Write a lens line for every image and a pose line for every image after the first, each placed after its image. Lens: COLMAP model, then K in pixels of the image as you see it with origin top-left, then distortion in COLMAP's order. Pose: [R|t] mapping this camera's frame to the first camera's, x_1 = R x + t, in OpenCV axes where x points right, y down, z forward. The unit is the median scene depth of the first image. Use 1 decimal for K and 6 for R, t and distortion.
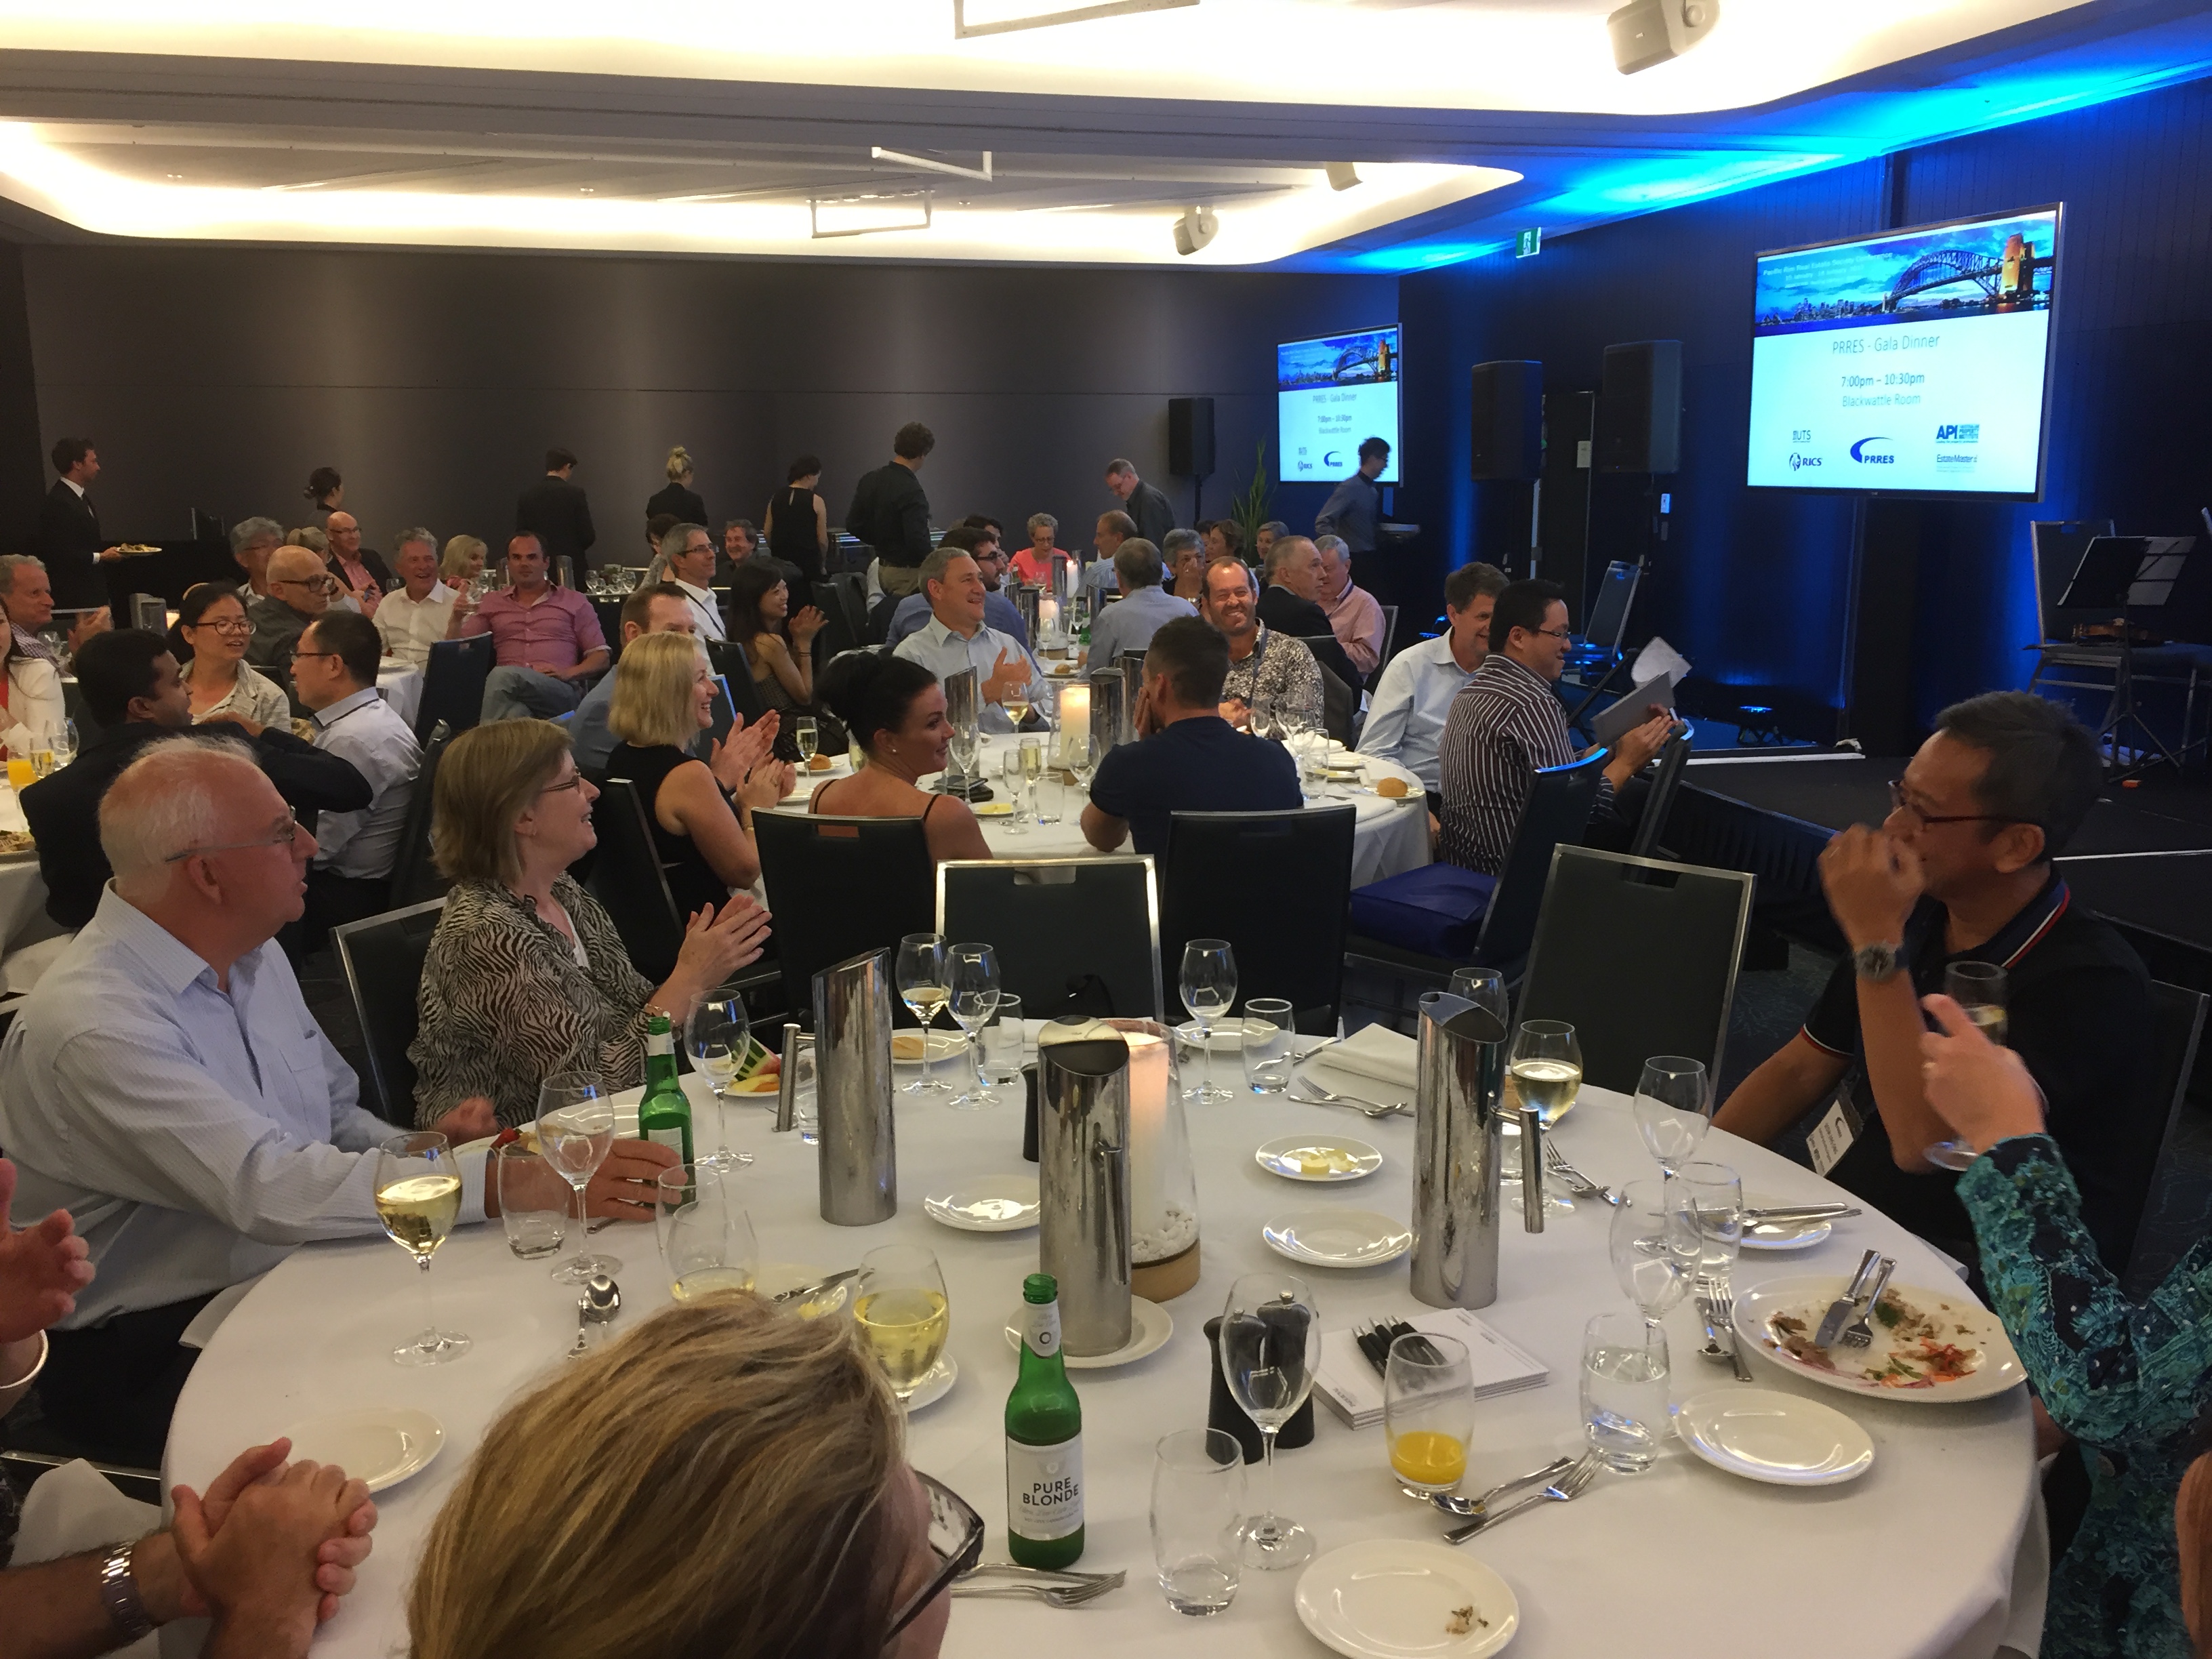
lens RADIAL K [[1842.5, 0, 1042.6], [0, 1842.5, 831.9], [0, 0, 1]] dist [0.072484, -0.049281]
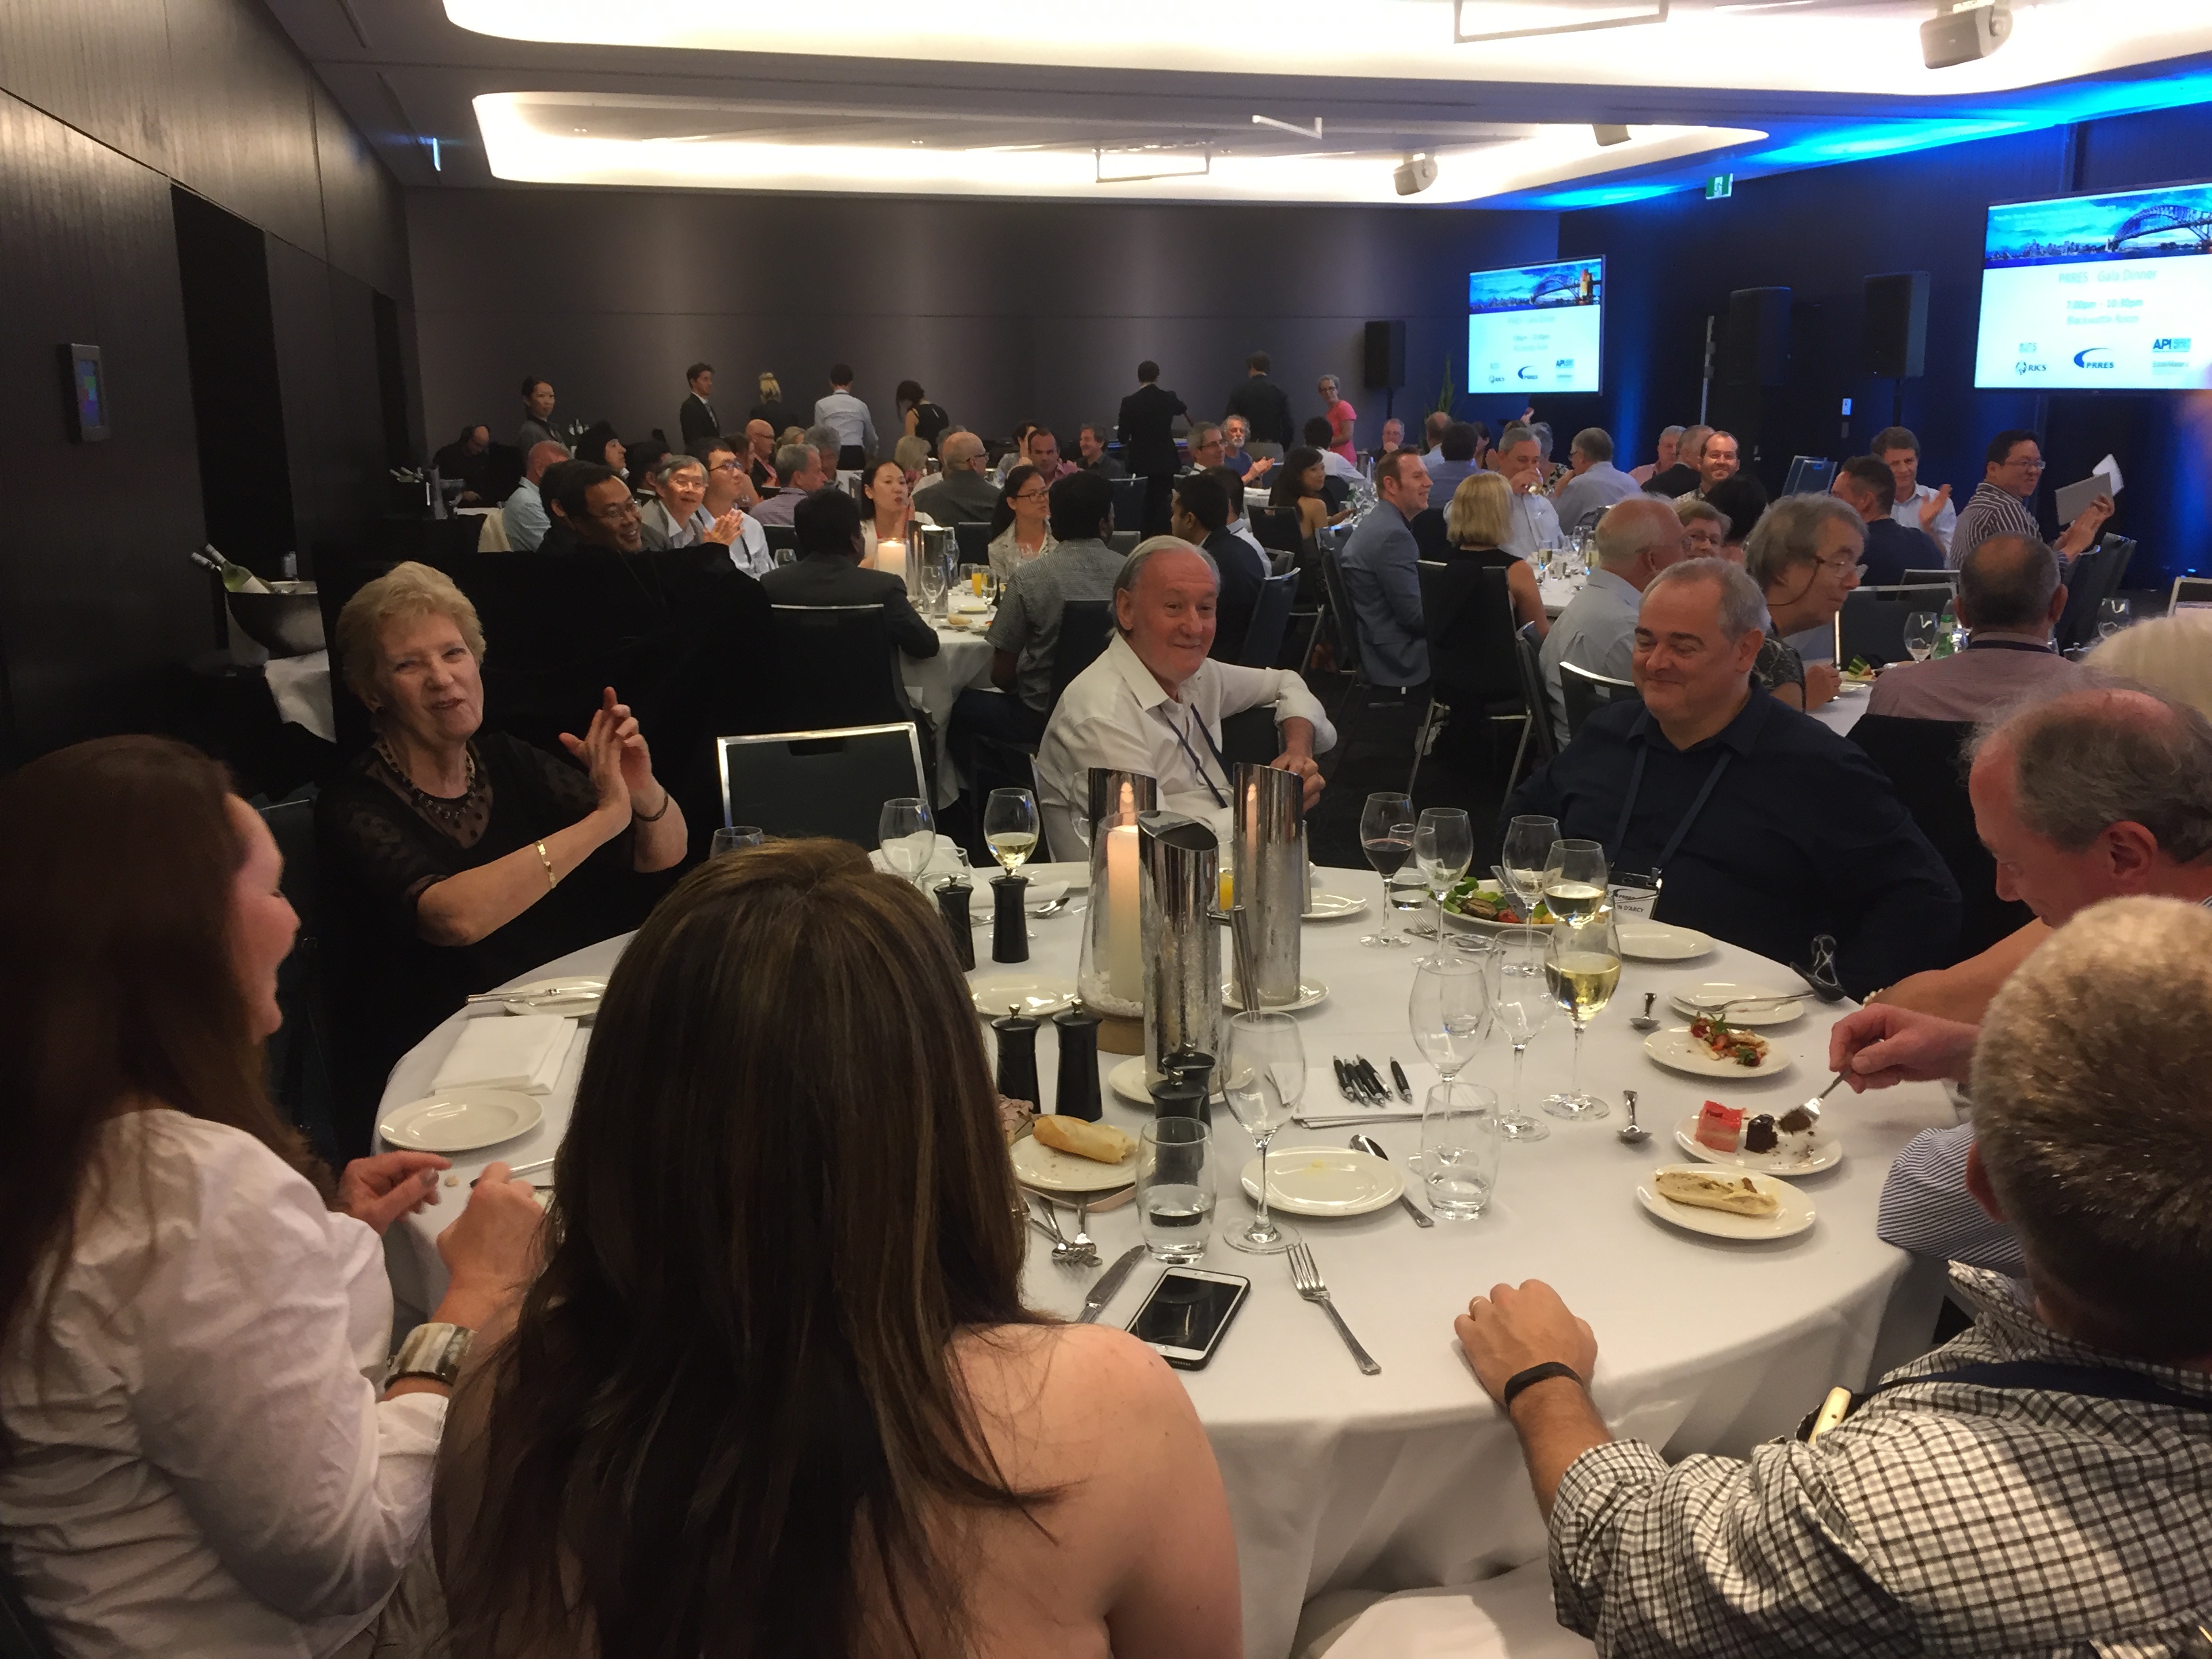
lens RADIAL K [[1842.5, 0, 1101.8], [0, 1842.5, 824.2], [0, 0, 1]] dist [0.072484, -0.049281]
pose [[0.997852, -0.020421, 0.062242, -0.318544], [0.018146, 0.999154, 0.036898, 0.056232], [-0.062943, -0.035689, 0.997379, -0.258746]]
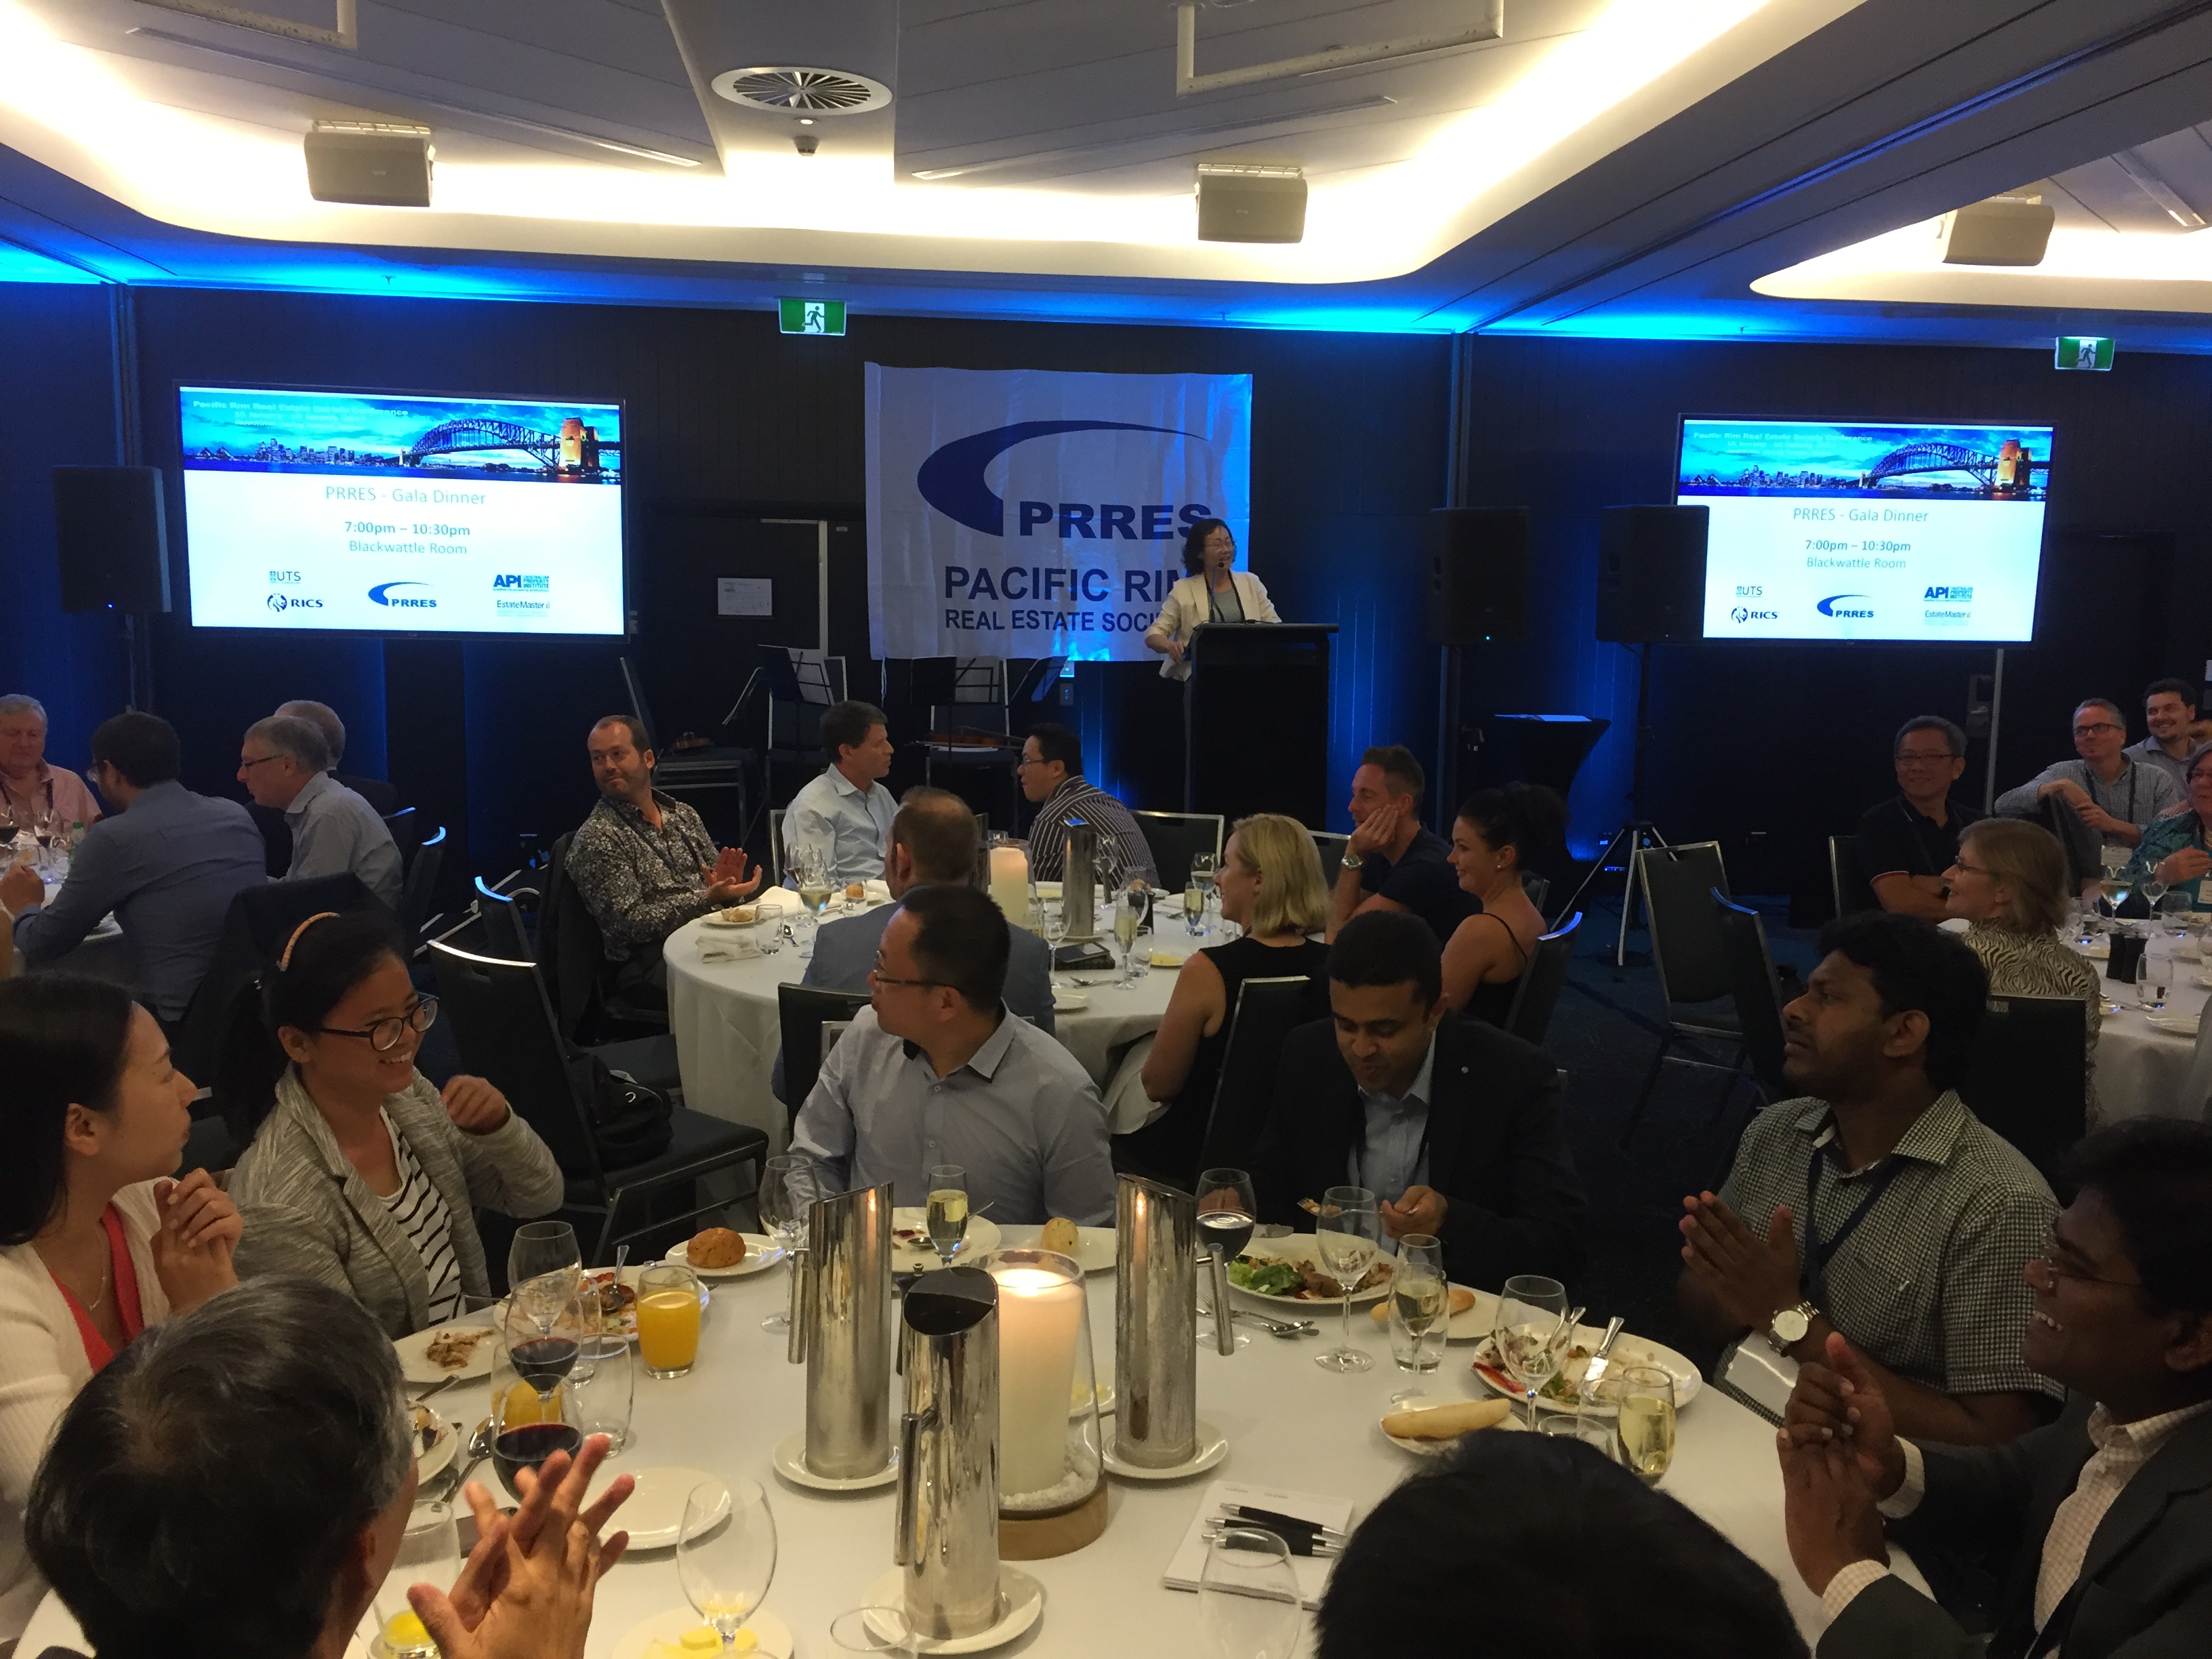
lens RADIAL K [[1842.5, 0, 1104.3], [0, 1842.5, 837.8], [0, 0, 1]] dist [0.072484, -0.049281]
pose [[0.159129, -0.113876, 0.980668, -0.722986], [0.184639, 0.979232, 0.083749, -0.234205], [-0.969838, 0.167743, 0.176850, 1.208564]]
